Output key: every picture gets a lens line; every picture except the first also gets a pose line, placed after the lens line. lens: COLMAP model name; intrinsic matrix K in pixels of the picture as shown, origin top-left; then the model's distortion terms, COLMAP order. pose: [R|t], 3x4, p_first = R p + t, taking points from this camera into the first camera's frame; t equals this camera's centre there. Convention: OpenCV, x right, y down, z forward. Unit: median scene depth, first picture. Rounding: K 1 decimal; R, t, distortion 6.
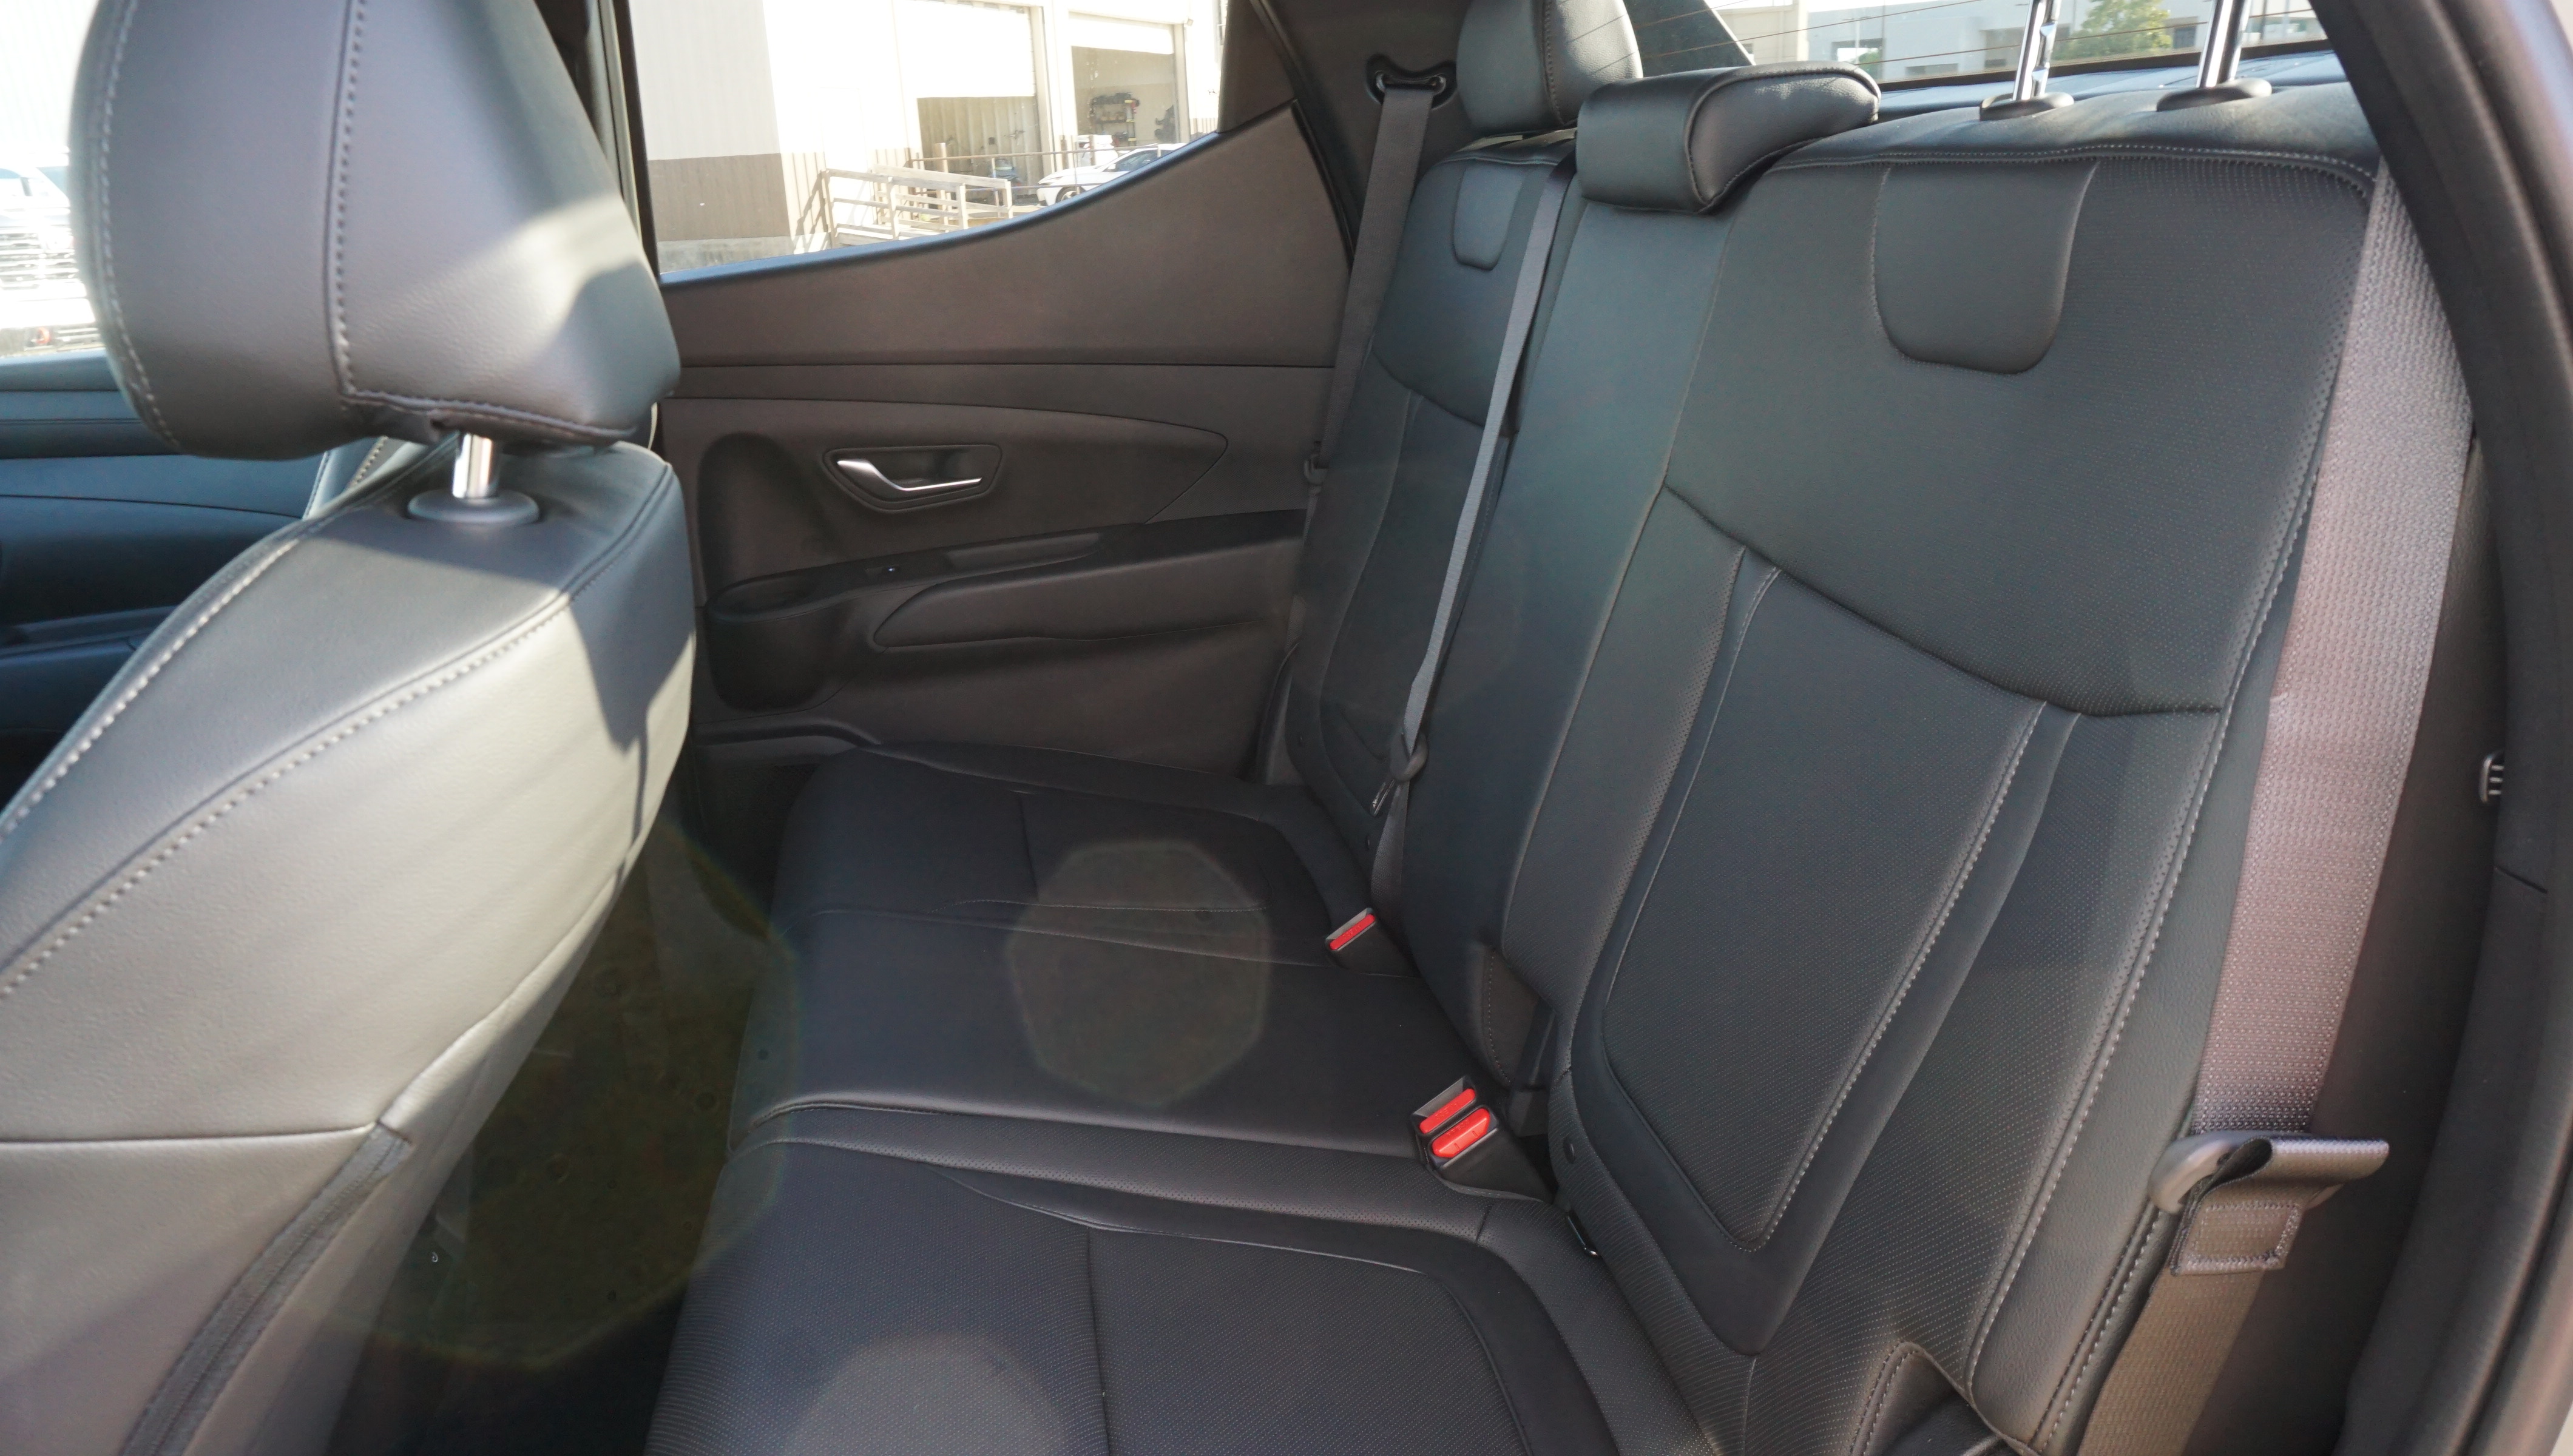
lens RADIAL K [[1711.6, 0, 1290.0], [0, 1711.6, 736.2], [0, 0, 1]] dist [-0.039925, 0.027941]
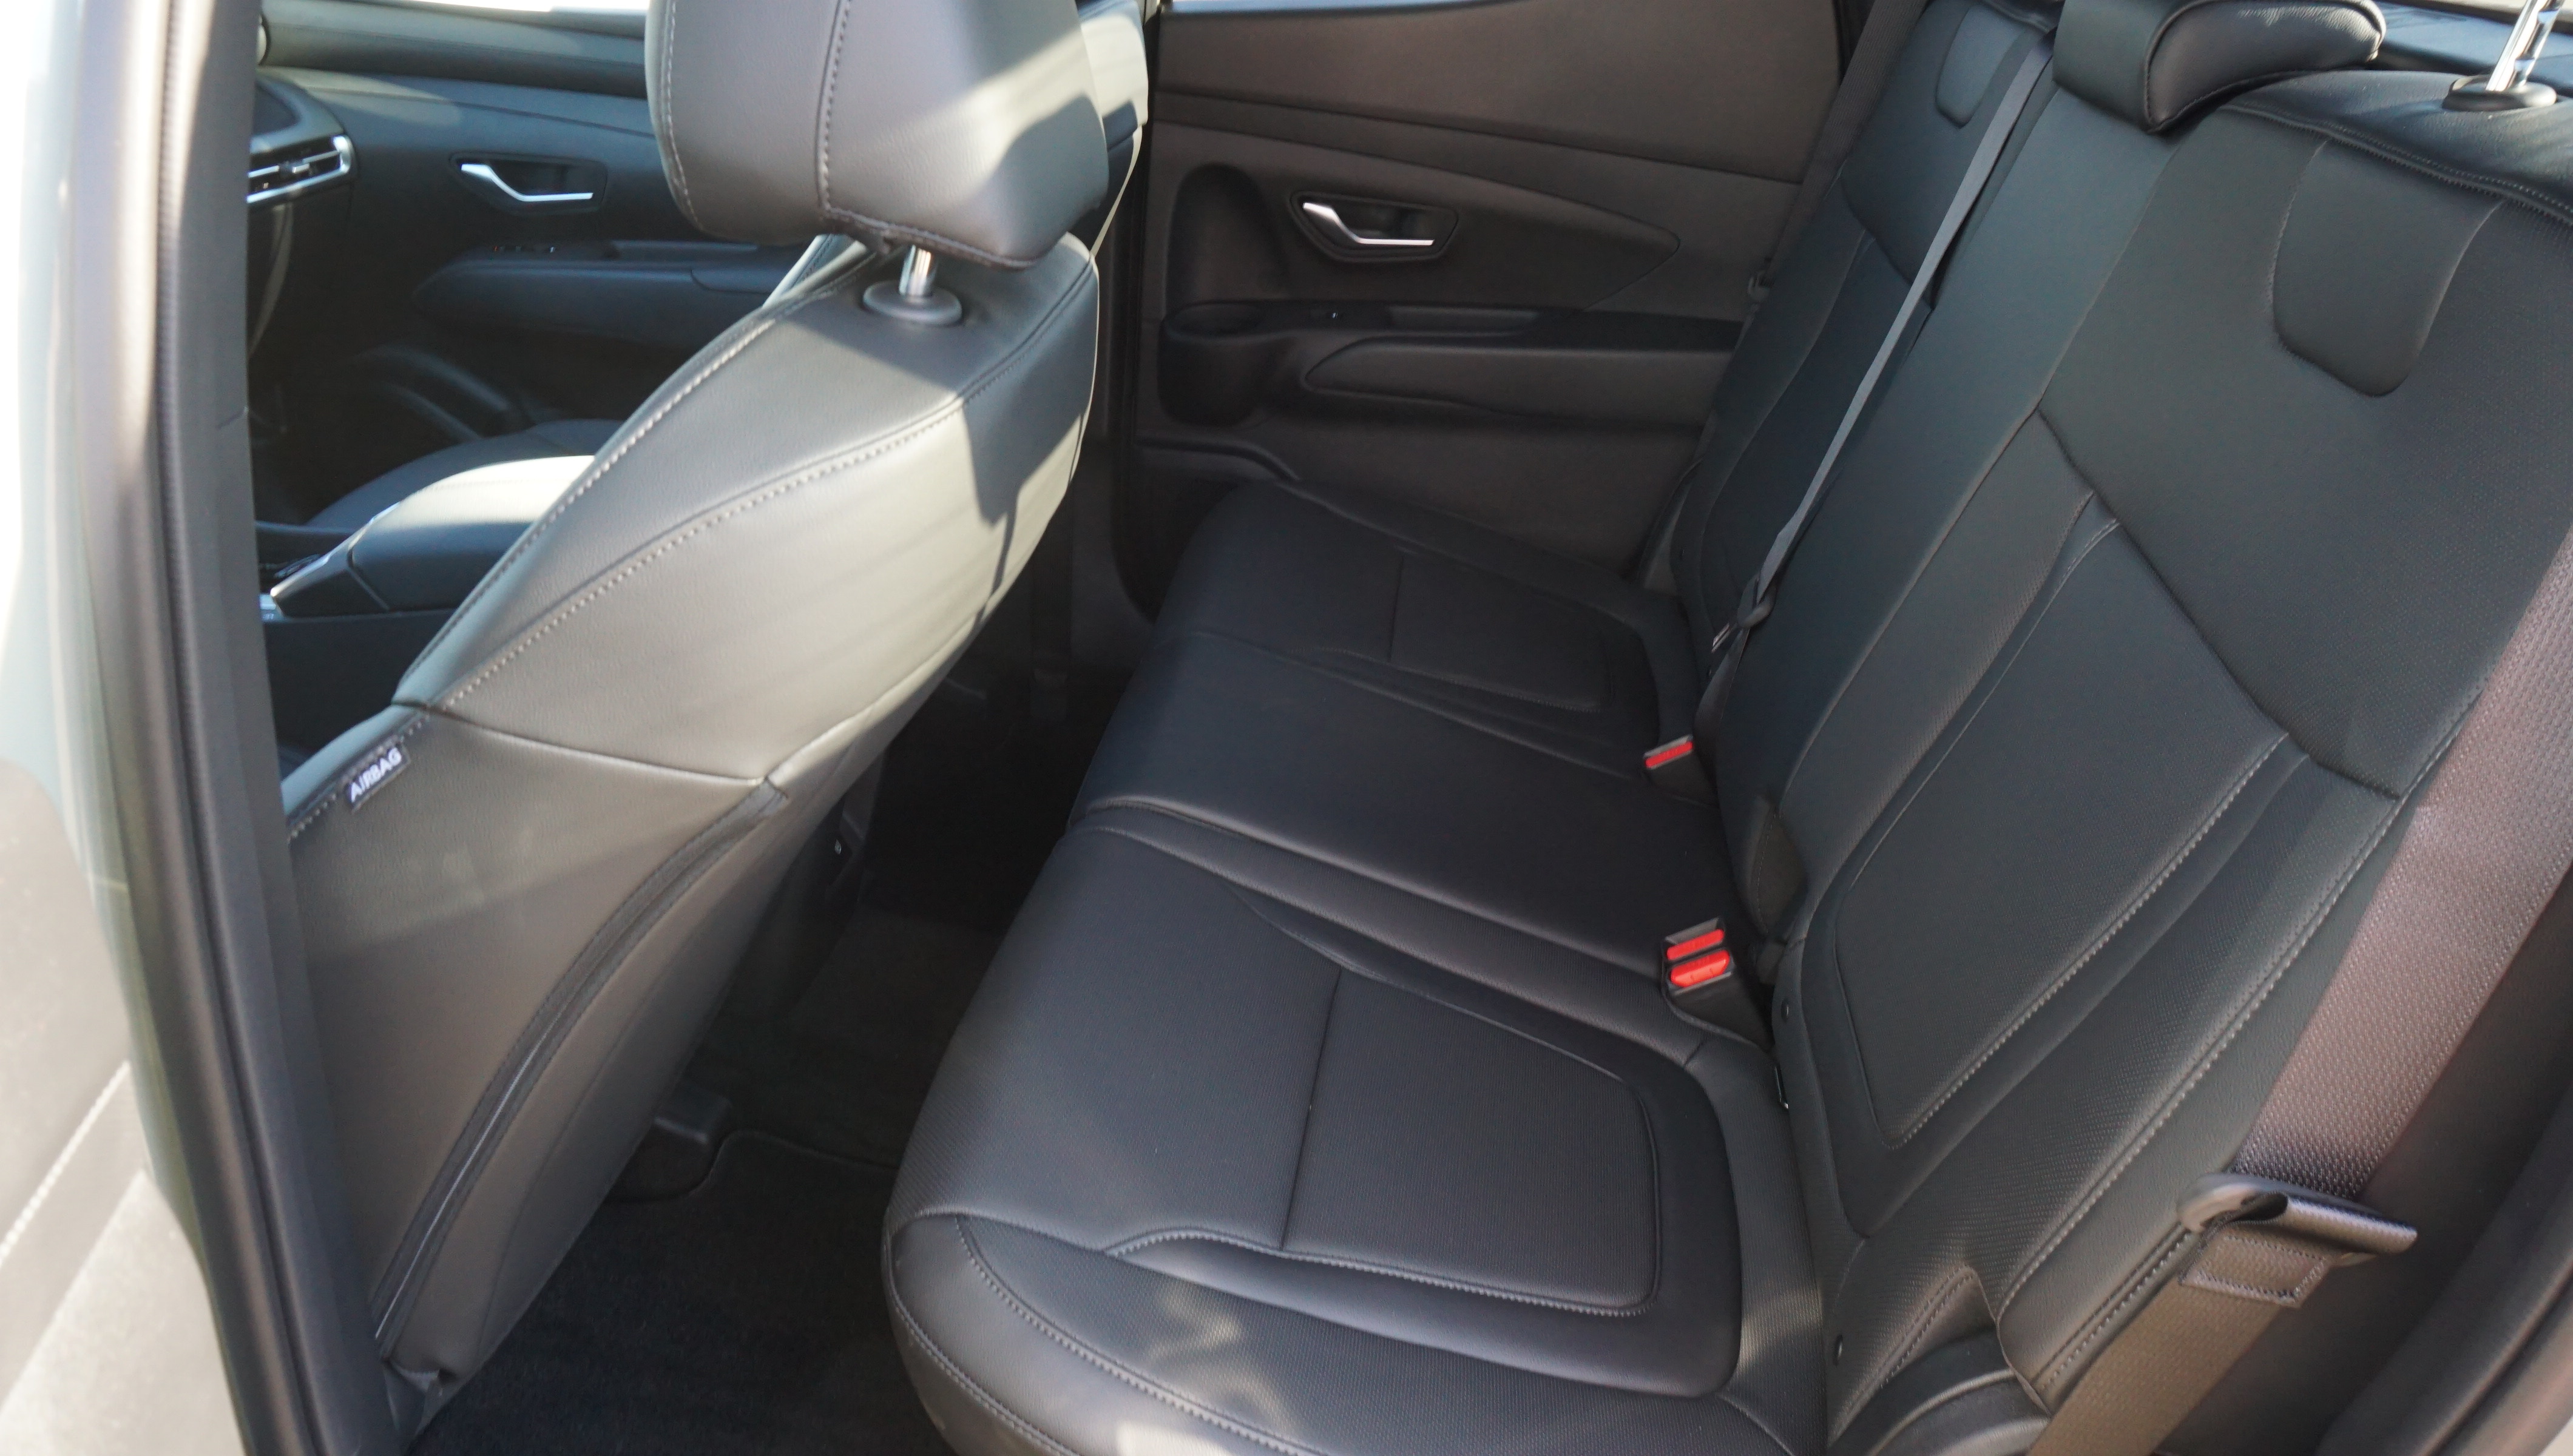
lens RADIAL K [[1711.6, 0, 1289.0], [0, 1711.6, 729.7], [0, 0, 1]] dist [-0.039925, 0.027941]
pose [[0.946184, 0.223589, -0.233974, 0.133459], [-0.183514, 0.966178, 0.181169, -0.109596], [0.266568, -0.128482, 0.955214, -0.142614]]
